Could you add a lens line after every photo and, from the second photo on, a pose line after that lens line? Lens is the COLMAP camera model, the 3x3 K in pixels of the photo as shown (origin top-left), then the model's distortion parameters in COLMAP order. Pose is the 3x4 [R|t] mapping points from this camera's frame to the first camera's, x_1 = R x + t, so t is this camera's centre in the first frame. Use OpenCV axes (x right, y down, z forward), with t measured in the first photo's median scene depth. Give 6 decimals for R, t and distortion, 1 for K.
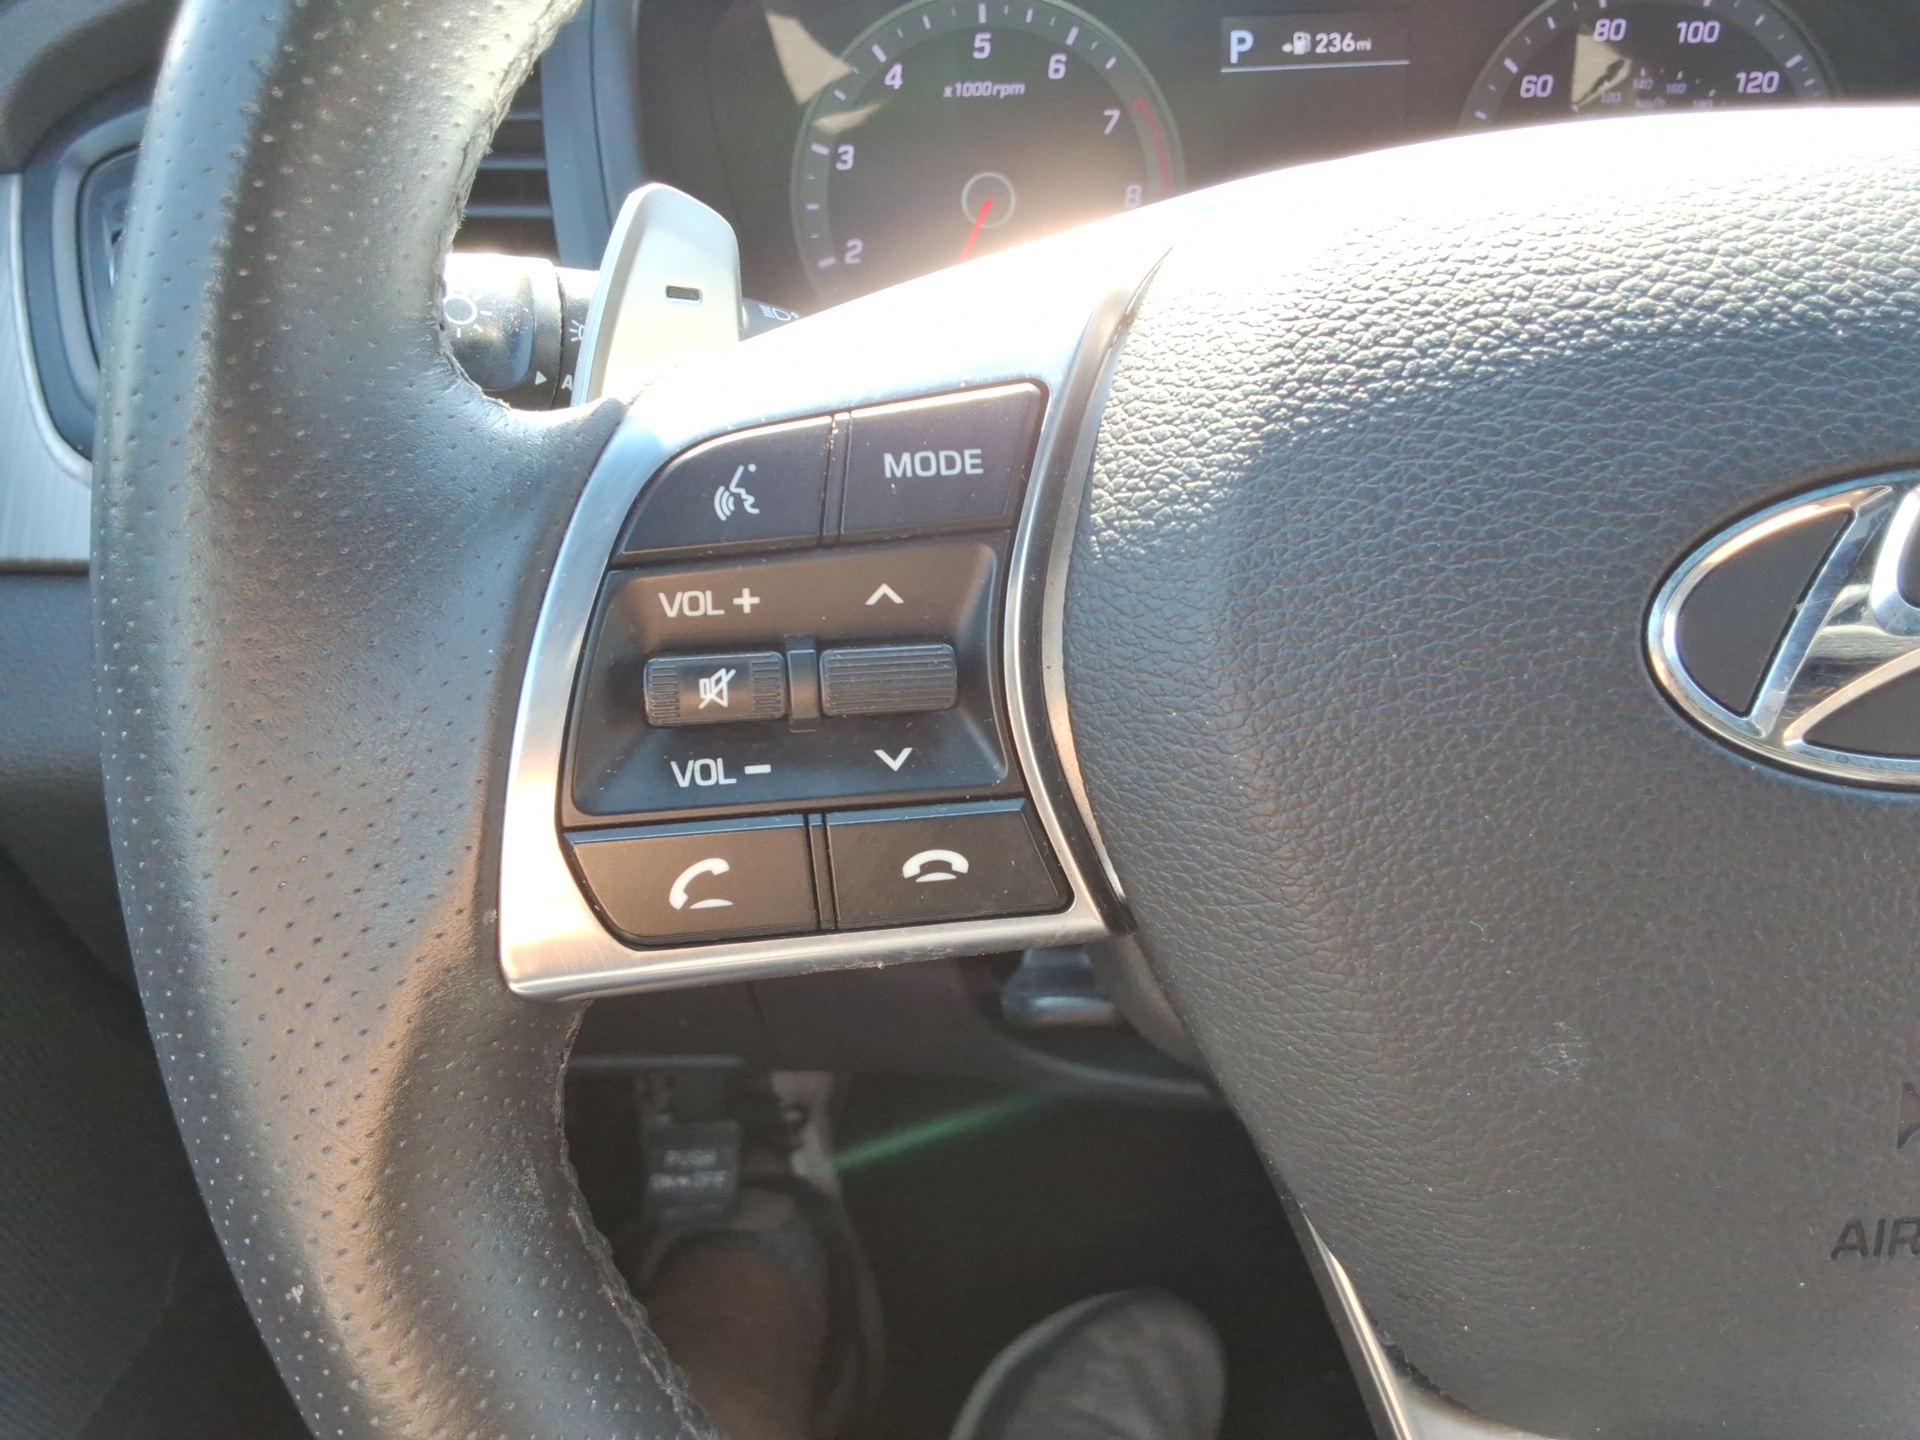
lens RADIAL K [[1594.4, 0, 971.4], [0, 1594.4, 695.5], [0, 0, 1]] dist [0.134424, -0.251077]
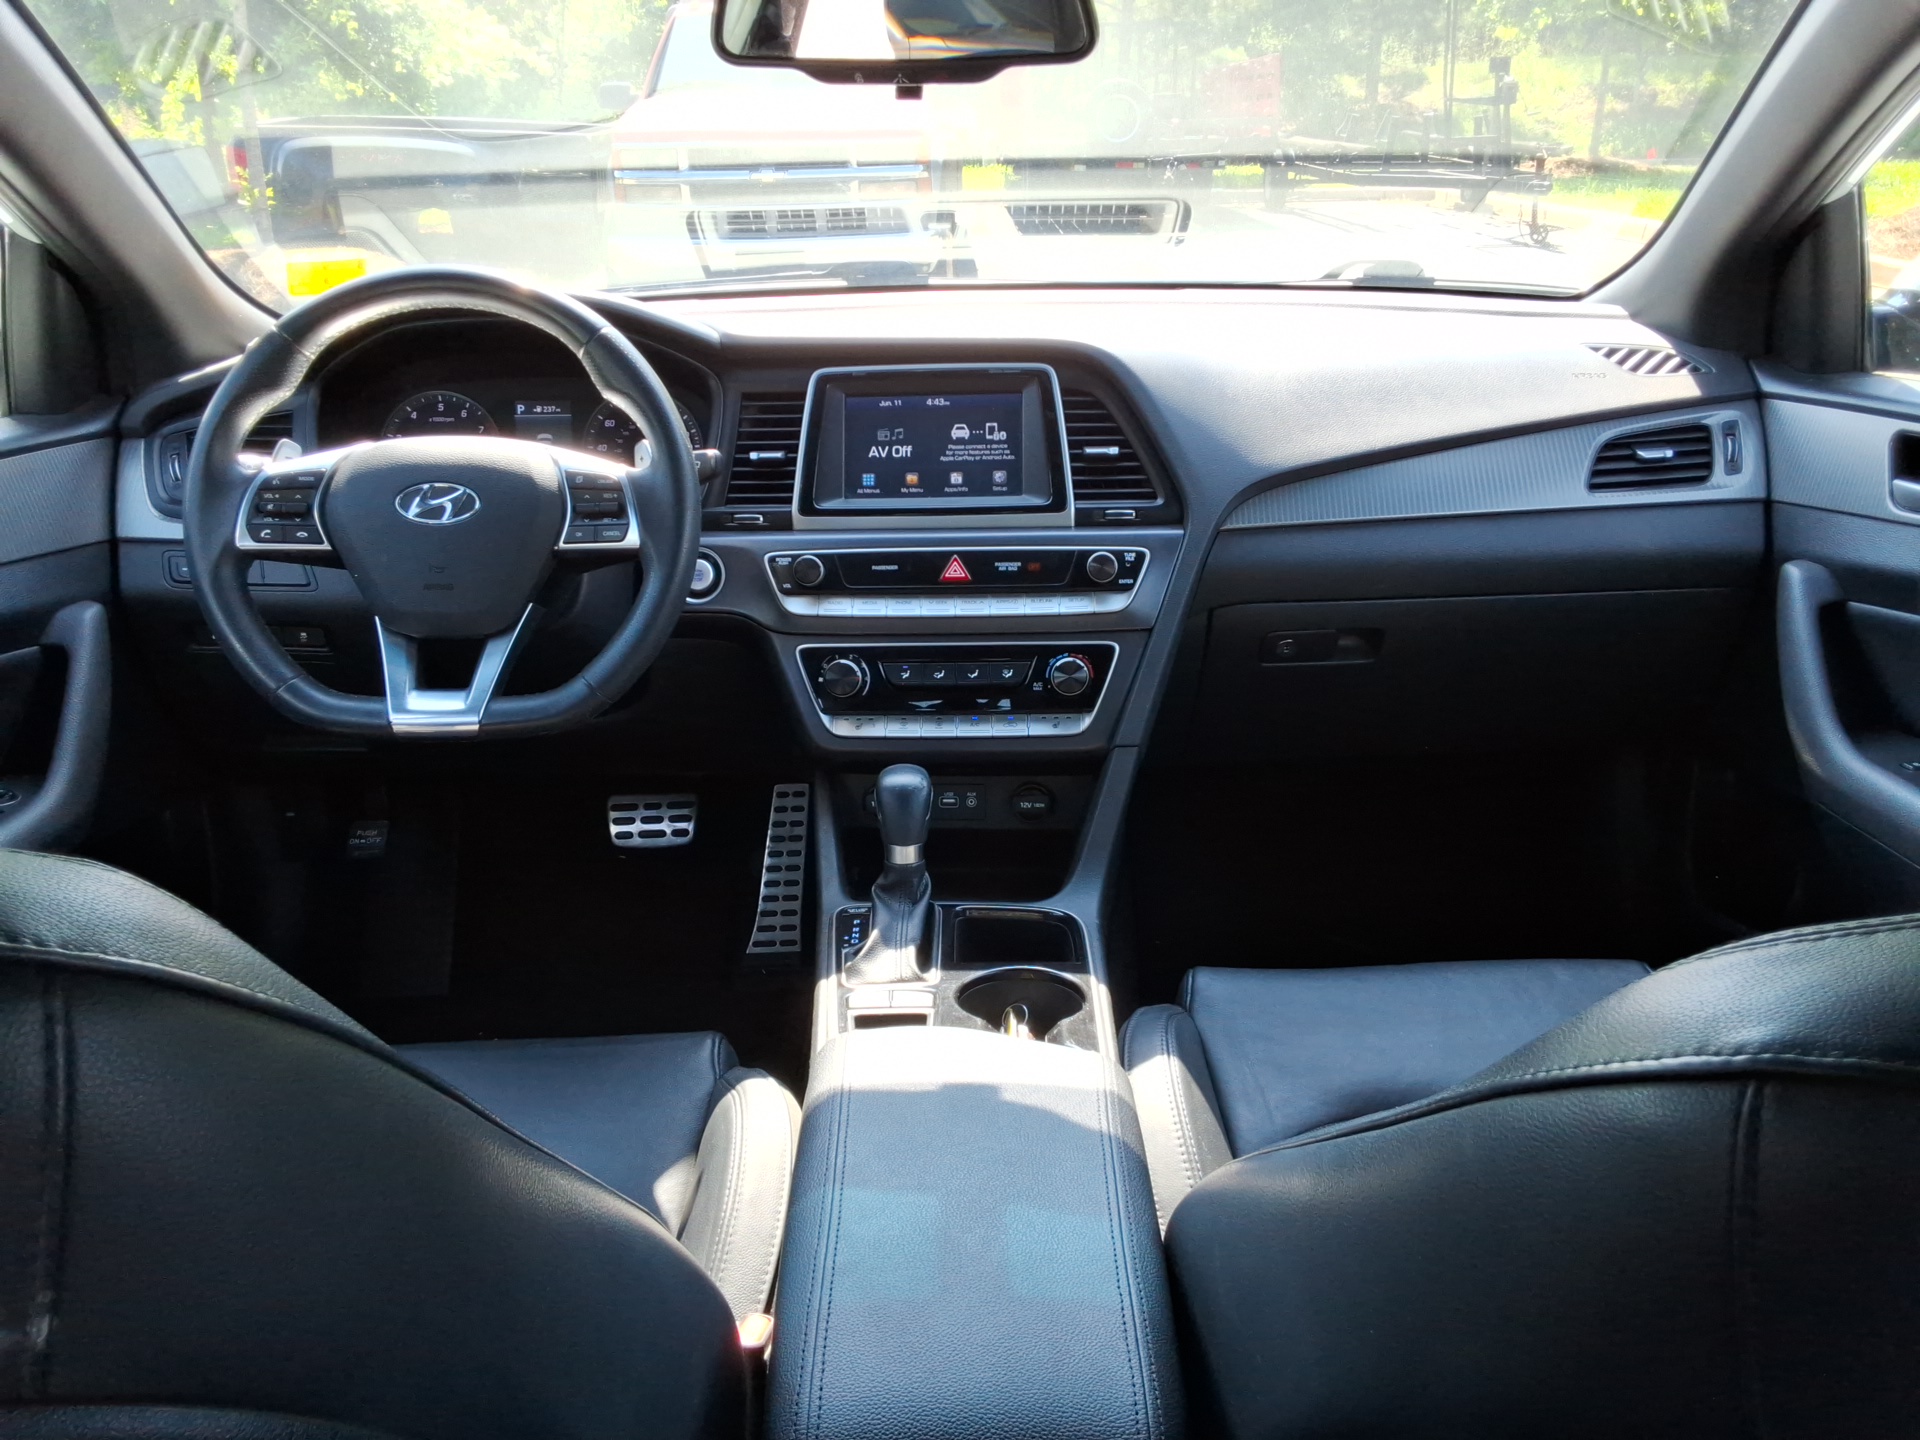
lens RADIAL K [[1547.4, 0, 967.5], [0, 1547.4, 705.2], [0, 0, 1]] dist [0.133020, -0.222558]
pose [[0.999064, 0.008790, 0.042343, 2.377842], [-0.002214, 0.988235, -0.152926, 1.727414], [-0.043189, 0.152689, 0.987330, -5.318393]]
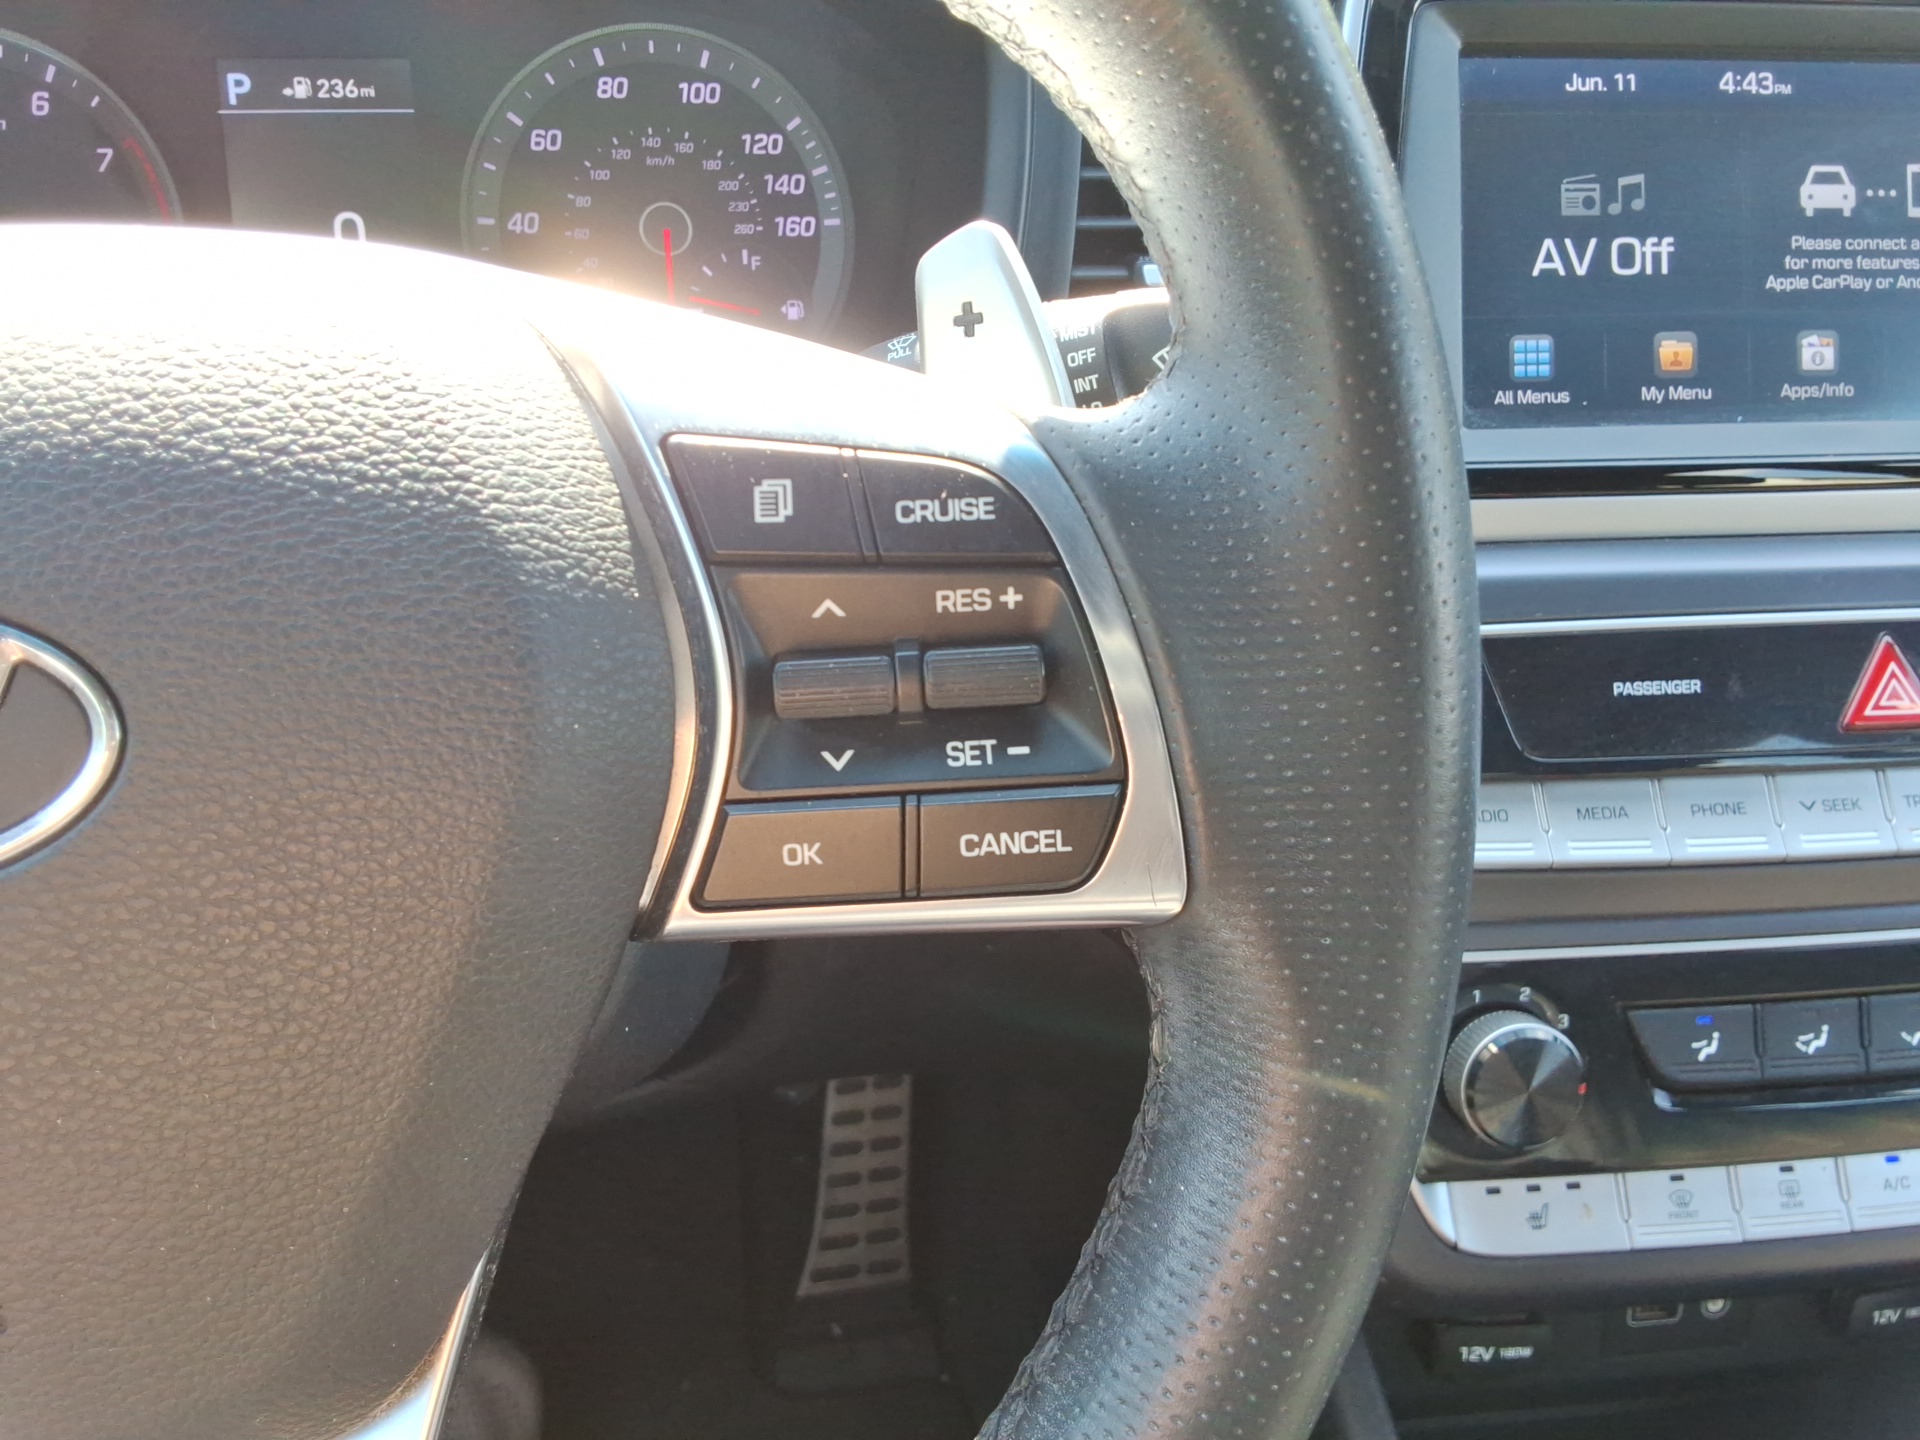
lens RADIAL K [[1578.8, 0, 958.8], [0, 1578.8, 711.5], [0, 0, 1]] dist [0.104242, -0.189405]
pose [[0.978073, -0.036111, 0.205107, 0.952537], [0.034315, 0.999335, 0.012309, -0.044769], [-0.205416, -0.005001, 0.978662, -0.112228]]
